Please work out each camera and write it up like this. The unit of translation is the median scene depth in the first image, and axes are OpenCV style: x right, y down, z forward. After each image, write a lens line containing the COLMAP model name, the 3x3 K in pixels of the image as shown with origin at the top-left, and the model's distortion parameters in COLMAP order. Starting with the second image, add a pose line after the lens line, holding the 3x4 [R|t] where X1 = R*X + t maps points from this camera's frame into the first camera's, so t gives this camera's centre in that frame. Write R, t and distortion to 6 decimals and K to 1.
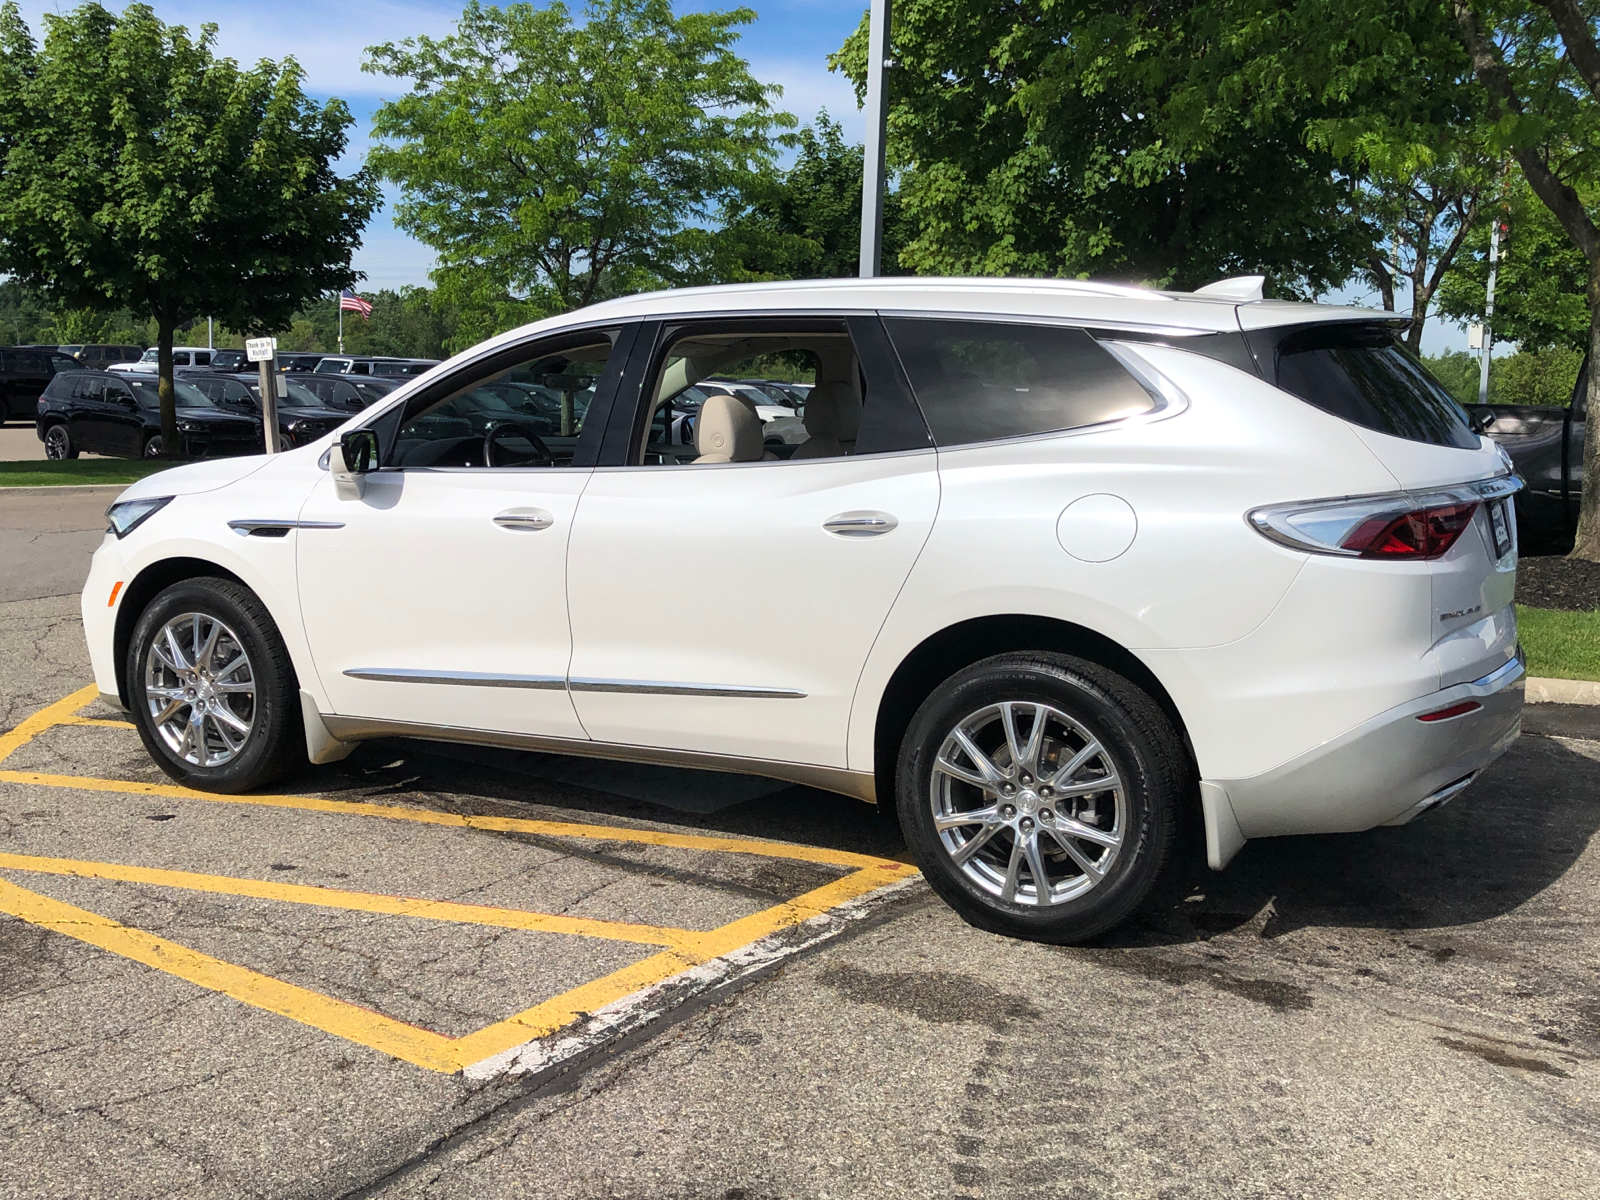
lens RADIAL K [[1671.8, 0, 802.8], [0, 1671.8, 597.5], [0, 0, 1]] dist [0.004609, 0.000000]
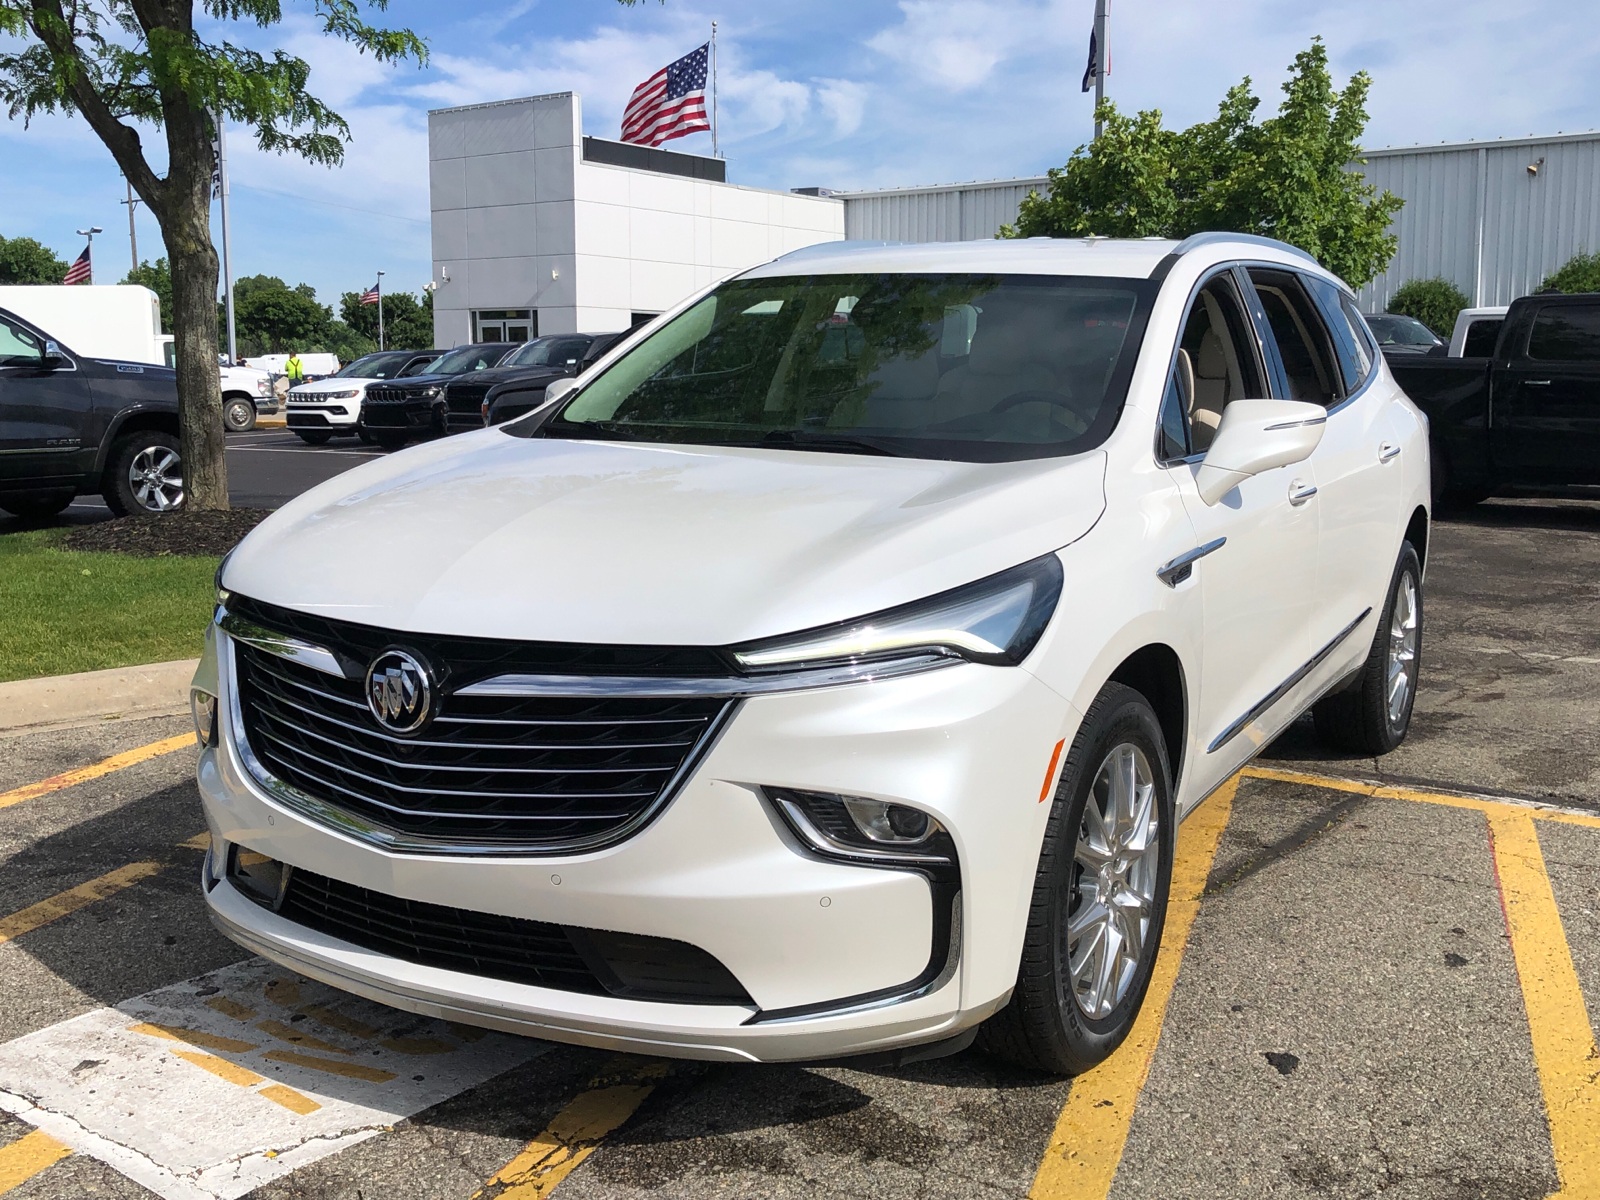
lens RADIAL K [[1671.8, 0, 800.4], [0, 1671.8, 609.5], [0, 0, 1]] dist [0.004609, 0.000000]
pose [[0.014451, -0.161771, 0.986722, -1.165097], [0.124109, 0.979485, 0.158767, -0.177488], [-0.992163, 0.120166, 0.034231, 1.379031]]
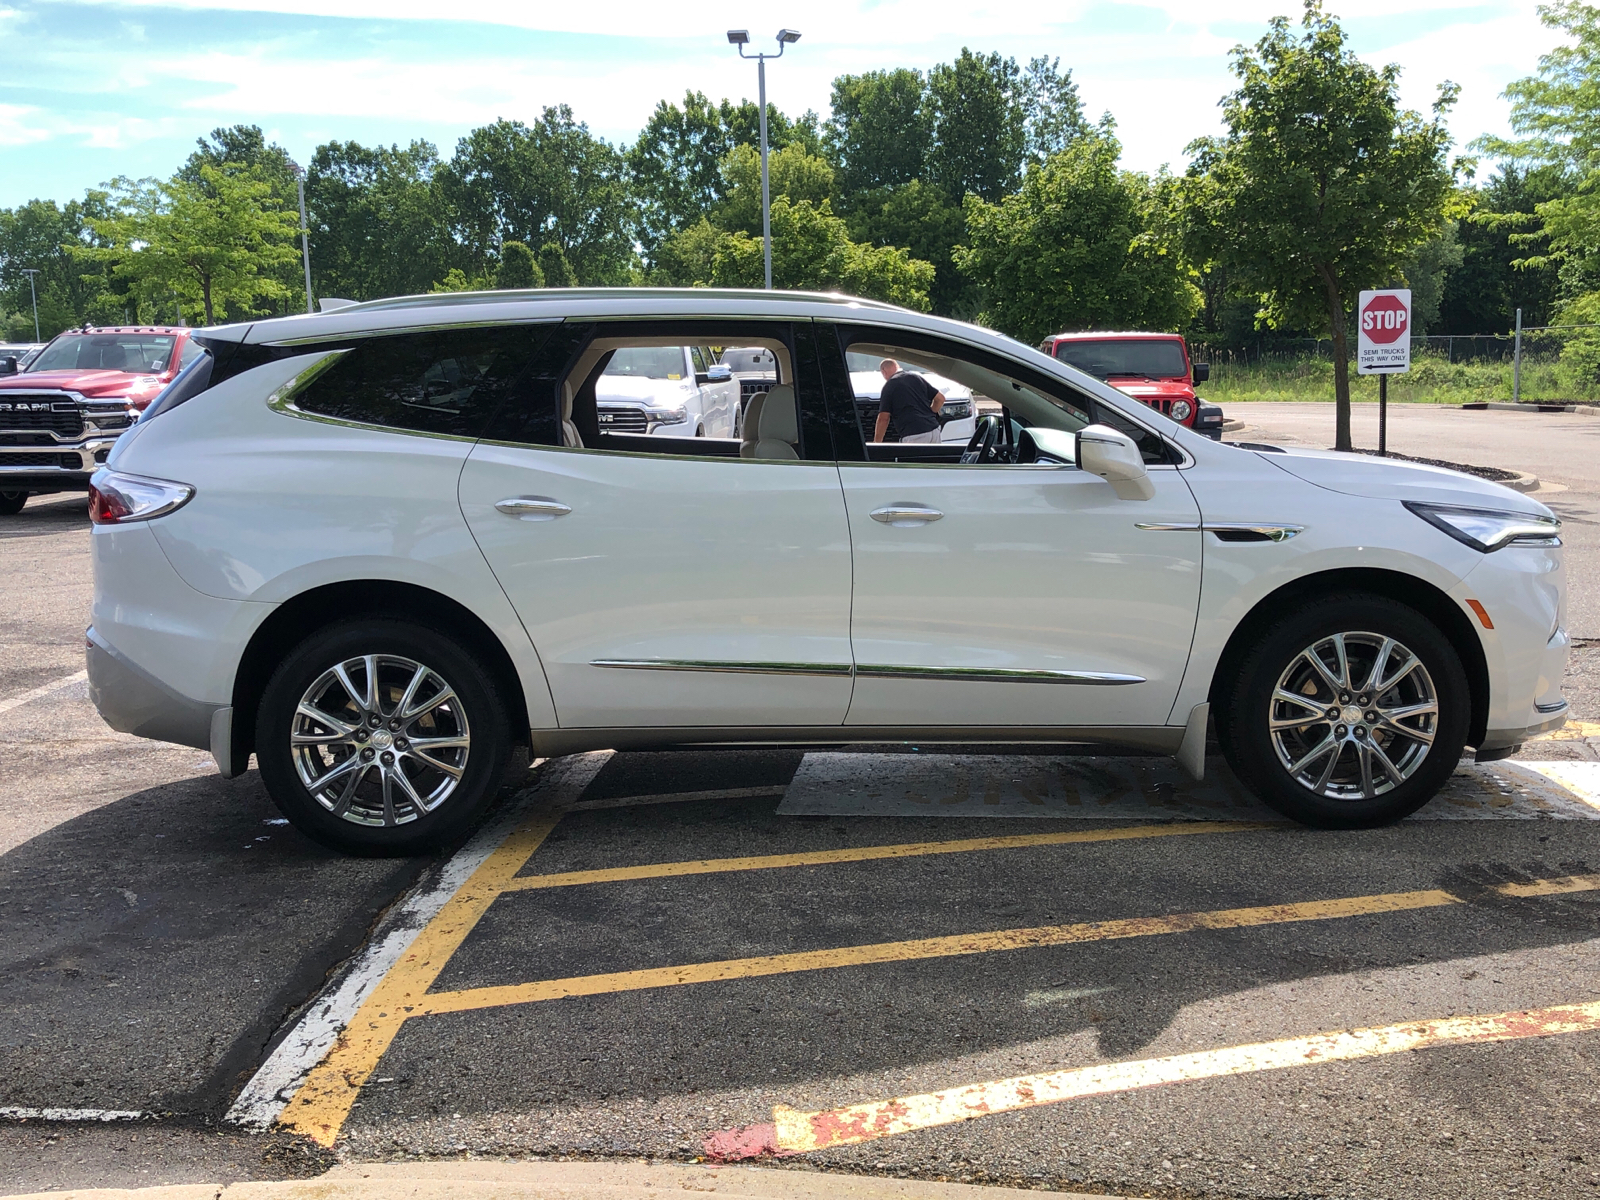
lens RADIAL K [[1671.8, 0, 796.2], [0, 1671.8, 613.3], [0, 0, 1]] dist [0.004609, 0.000000]
pose [[-0.853225, 0.084698, -0.514619, 0.668191], [-0.057084, 0.965631, 0.253571, -0.320363], [0.518409, 0.245730, -0.819066, 2.386302]]
